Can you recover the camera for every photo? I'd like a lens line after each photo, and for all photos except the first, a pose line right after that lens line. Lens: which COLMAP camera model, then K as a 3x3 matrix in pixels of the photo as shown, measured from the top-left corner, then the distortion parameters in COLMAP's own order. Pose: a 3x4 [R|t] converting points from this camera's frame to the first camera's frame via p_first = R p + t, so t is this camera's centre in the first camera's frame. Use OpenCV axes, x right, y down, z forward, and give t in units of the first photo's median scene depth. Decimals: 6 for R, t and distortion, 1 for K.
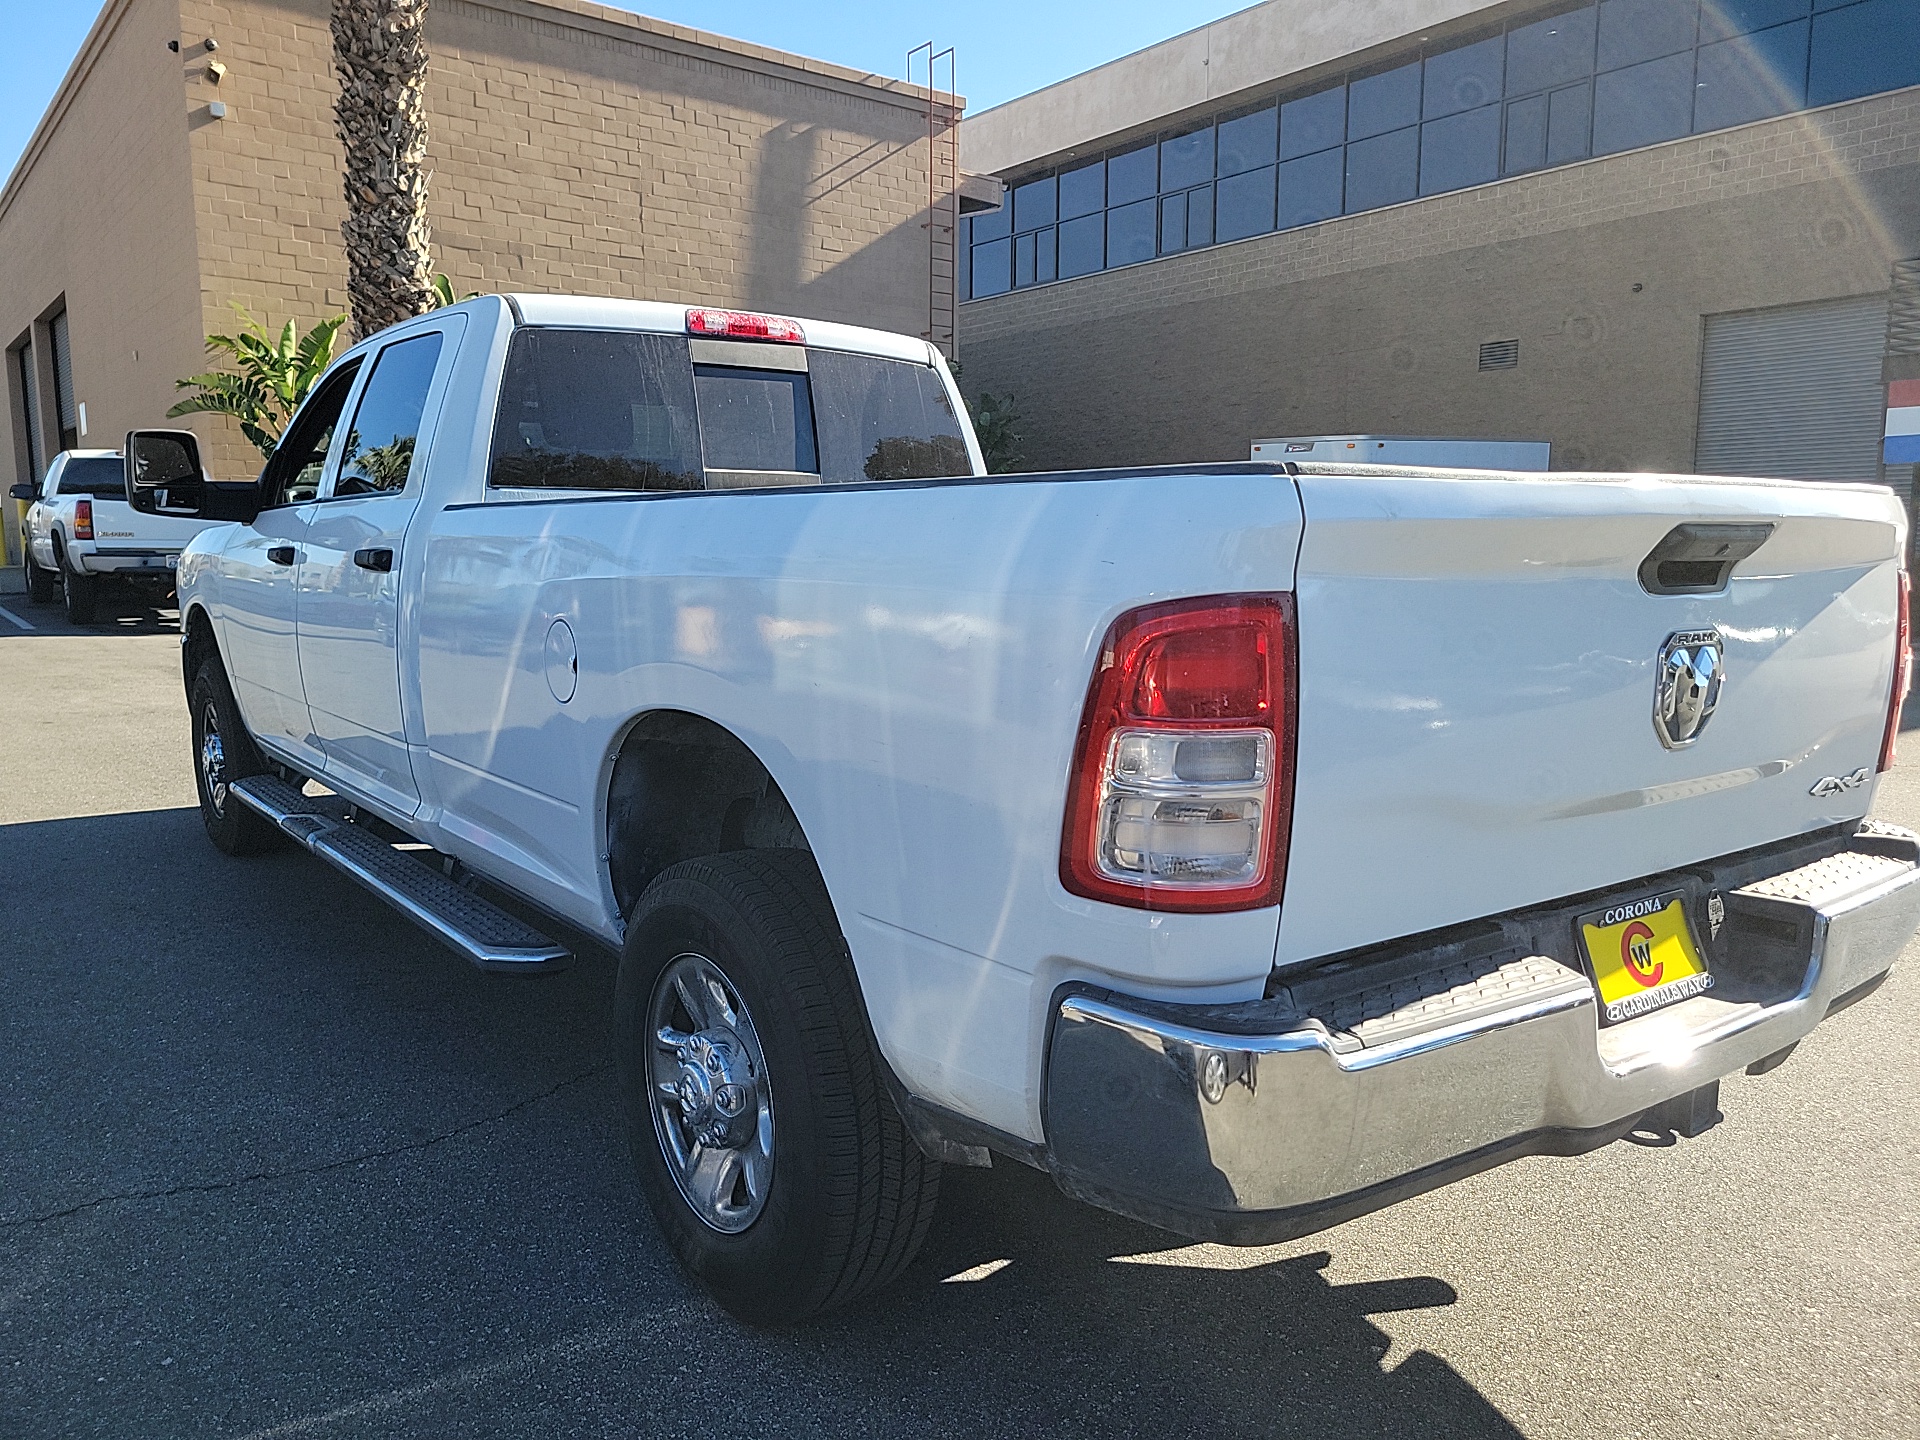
lens RADIAL K [[1469.7, 0, 958.7], [0, 1469.7, 726.7], [0, 0, 1]] dist [0.047479, -0.030617]
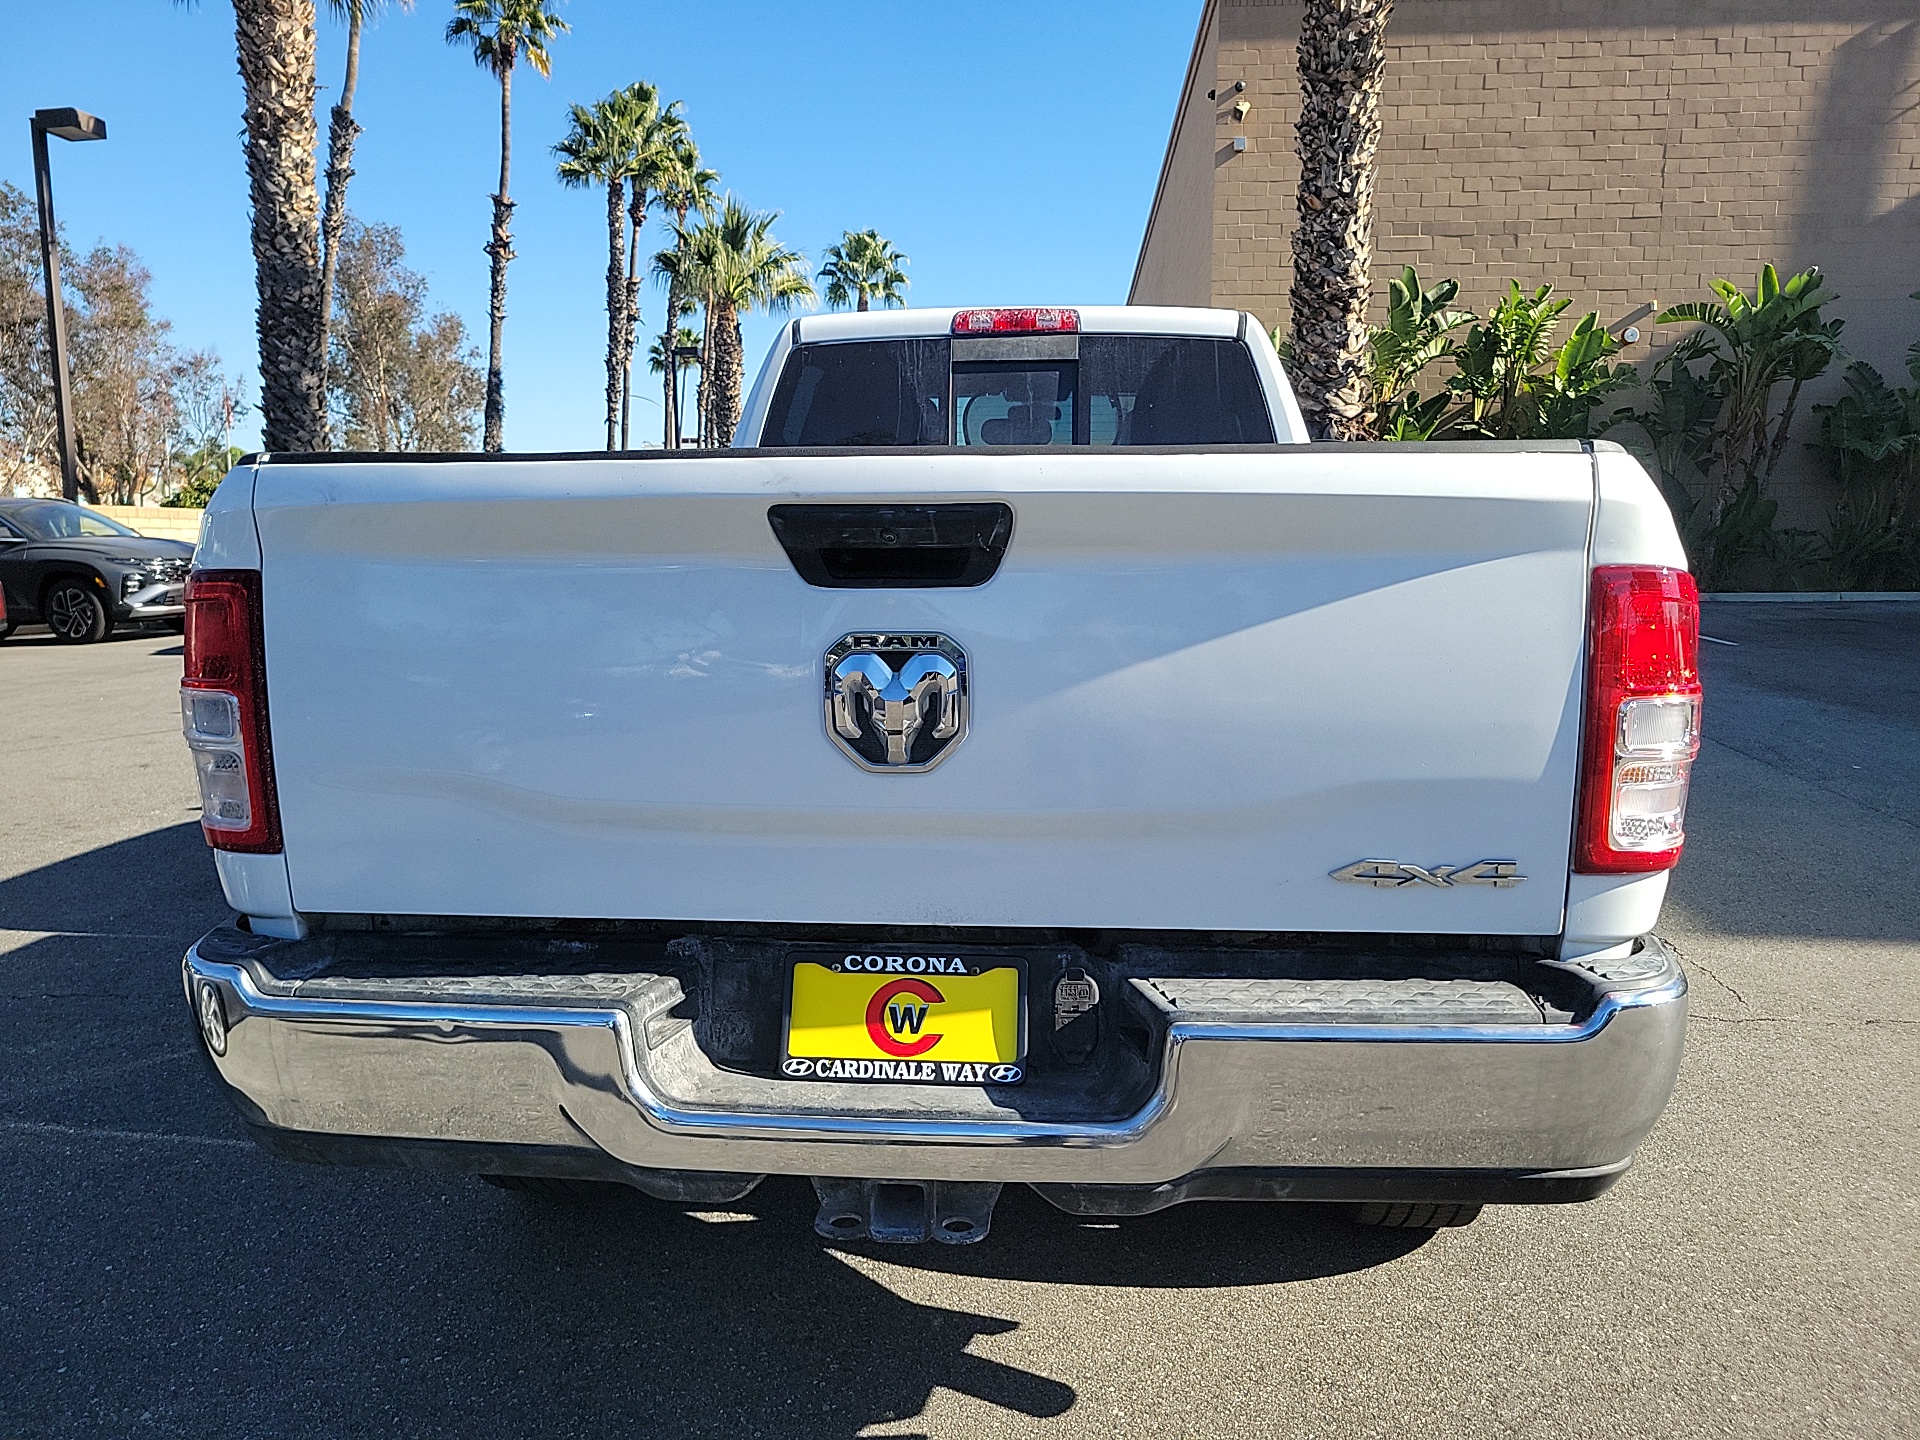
lens RADIAL K [[1469.7, 0, 957.7], [0, 1469.7, 720.1], [0, 0, 1]] dist [0.047479, -0.030617]
pose [[0.739964, 0.082563, -0.667561, 0.147595], [-0.080411, 0.996179, 0.034074, -0.006482], [0.667823, 0.028465, 0.743775, 0.056845]]
